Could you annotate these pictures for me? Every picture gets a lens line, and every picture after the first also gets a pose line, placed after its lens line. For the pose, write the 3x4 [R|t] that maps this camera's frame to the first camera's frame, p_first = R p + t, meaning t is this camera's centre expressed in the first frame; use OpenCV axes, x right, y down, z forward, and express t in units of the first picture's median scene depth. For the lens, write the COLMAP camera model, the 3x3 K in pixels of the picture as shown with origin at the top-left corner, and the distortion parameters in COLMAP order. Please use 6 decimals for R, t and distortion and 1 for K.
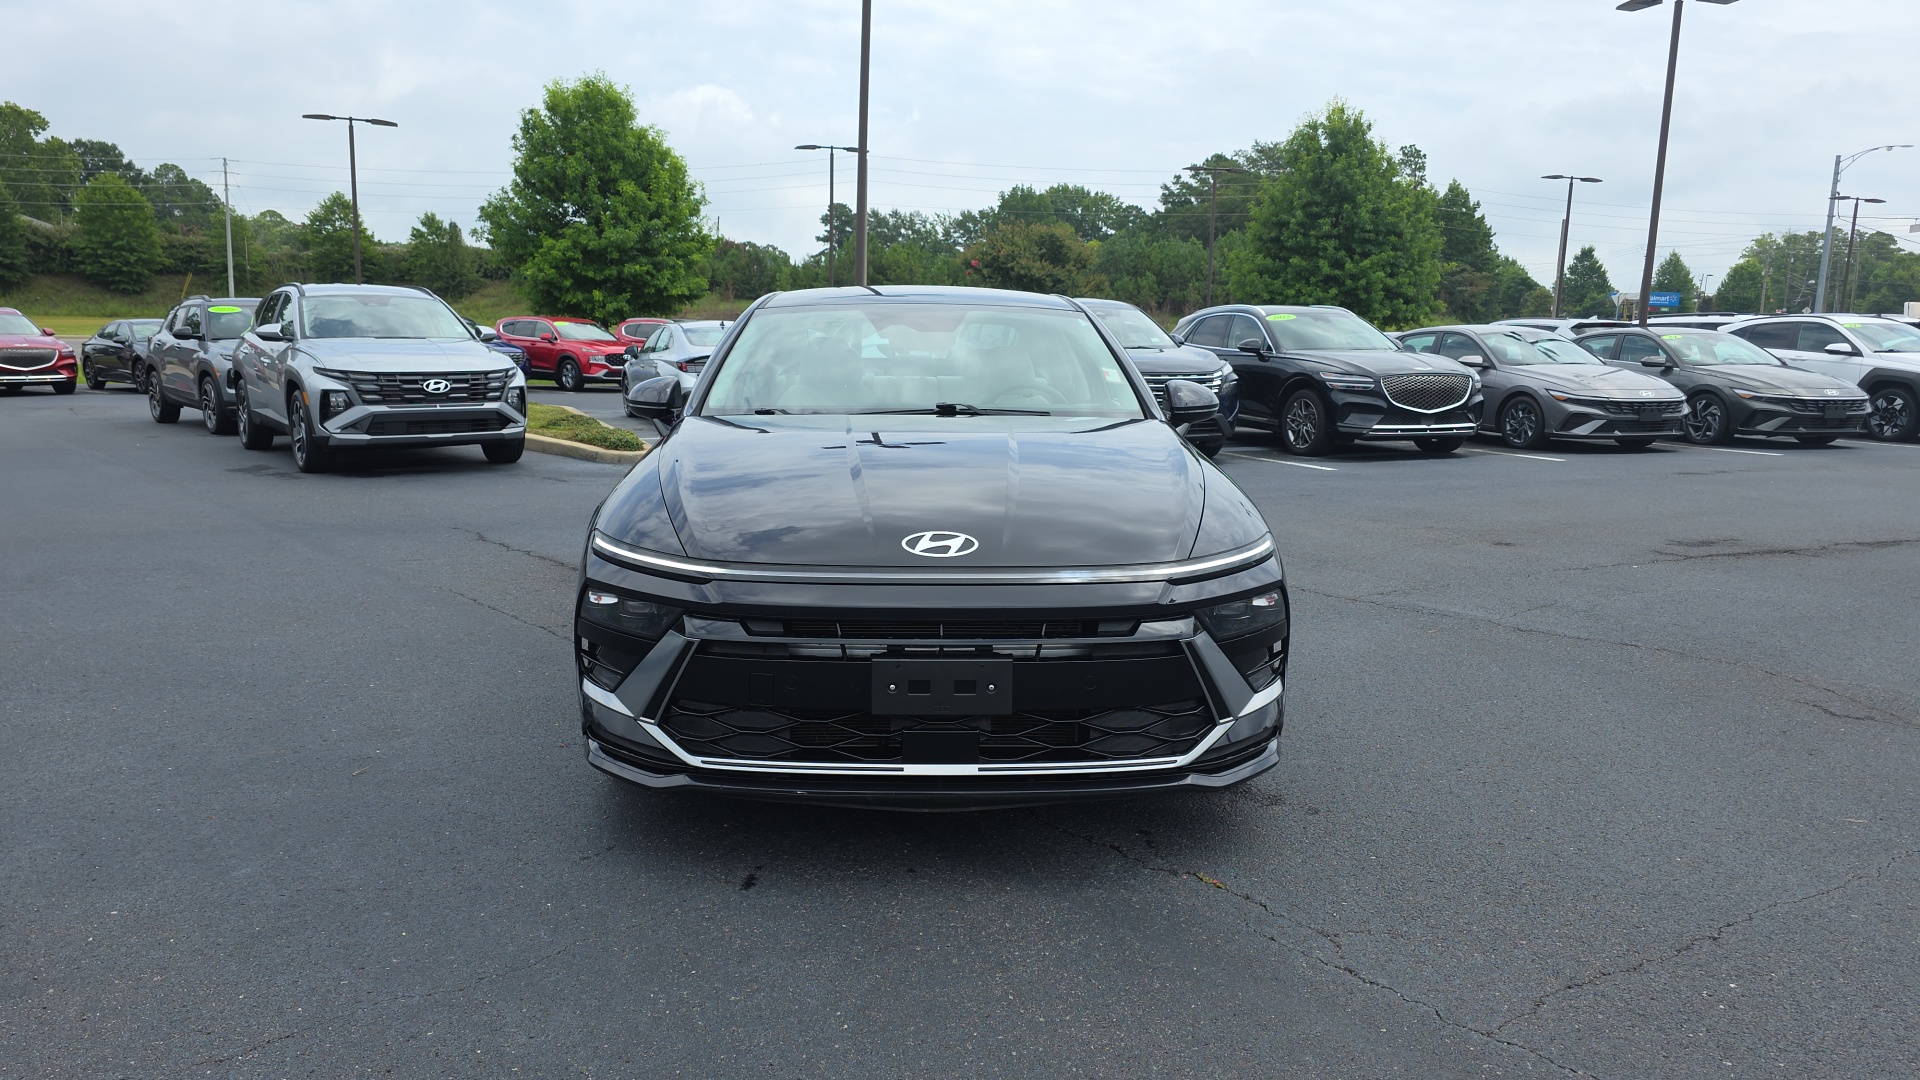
lens RADIAL K [[1281.6, 0, 968.8], [0, 1281.6, 543.8], [0, 0, 1]] dist [0.029631, -0.032680]
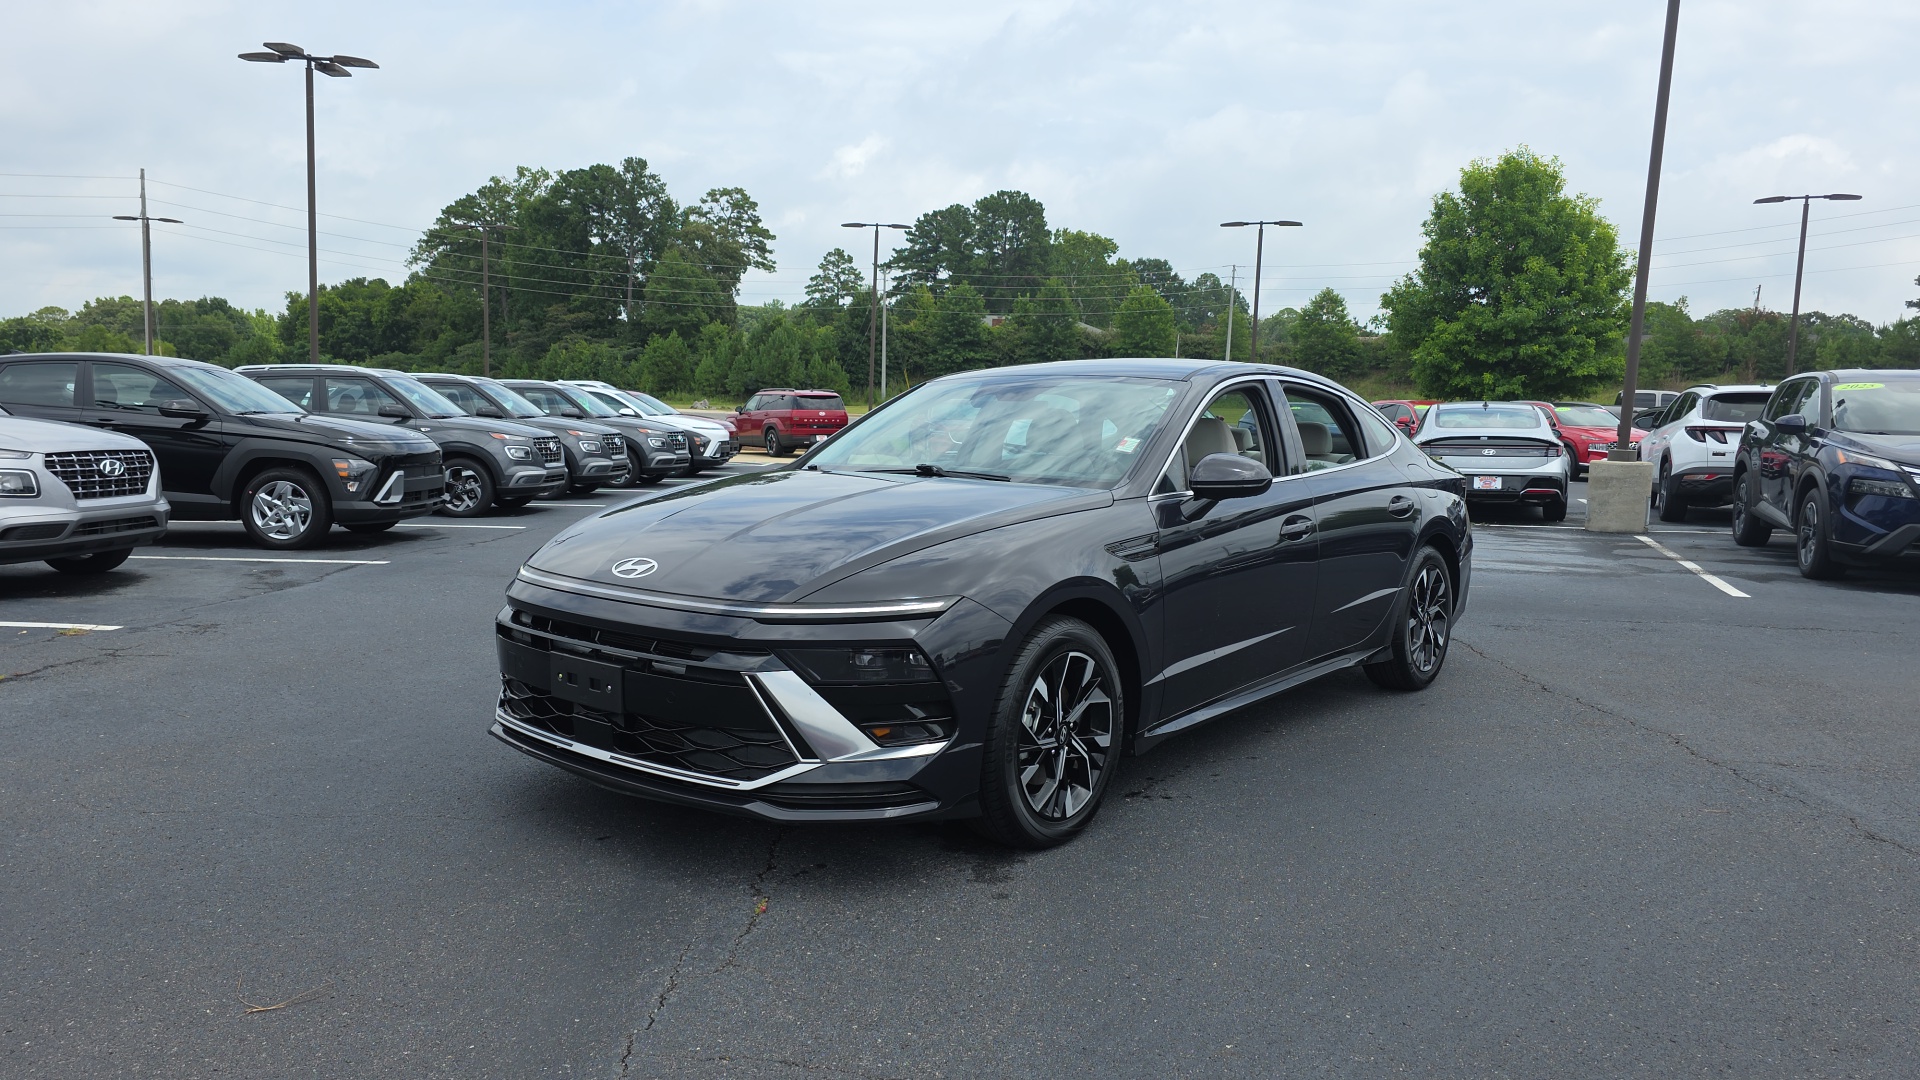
lens RADIAL K [[1279.1, 0, 897.5], [0, 1279.1, 538.6], [0, 0, 1]] dist [0.050031, -0.045268]
pose [[0.736574, 0.068396, -0.672890, 0.968175], [-0.114787, 0.993083, -0.024709, -0.025757], [0.666545, 0.095439, 0.739330, 0.265494]]
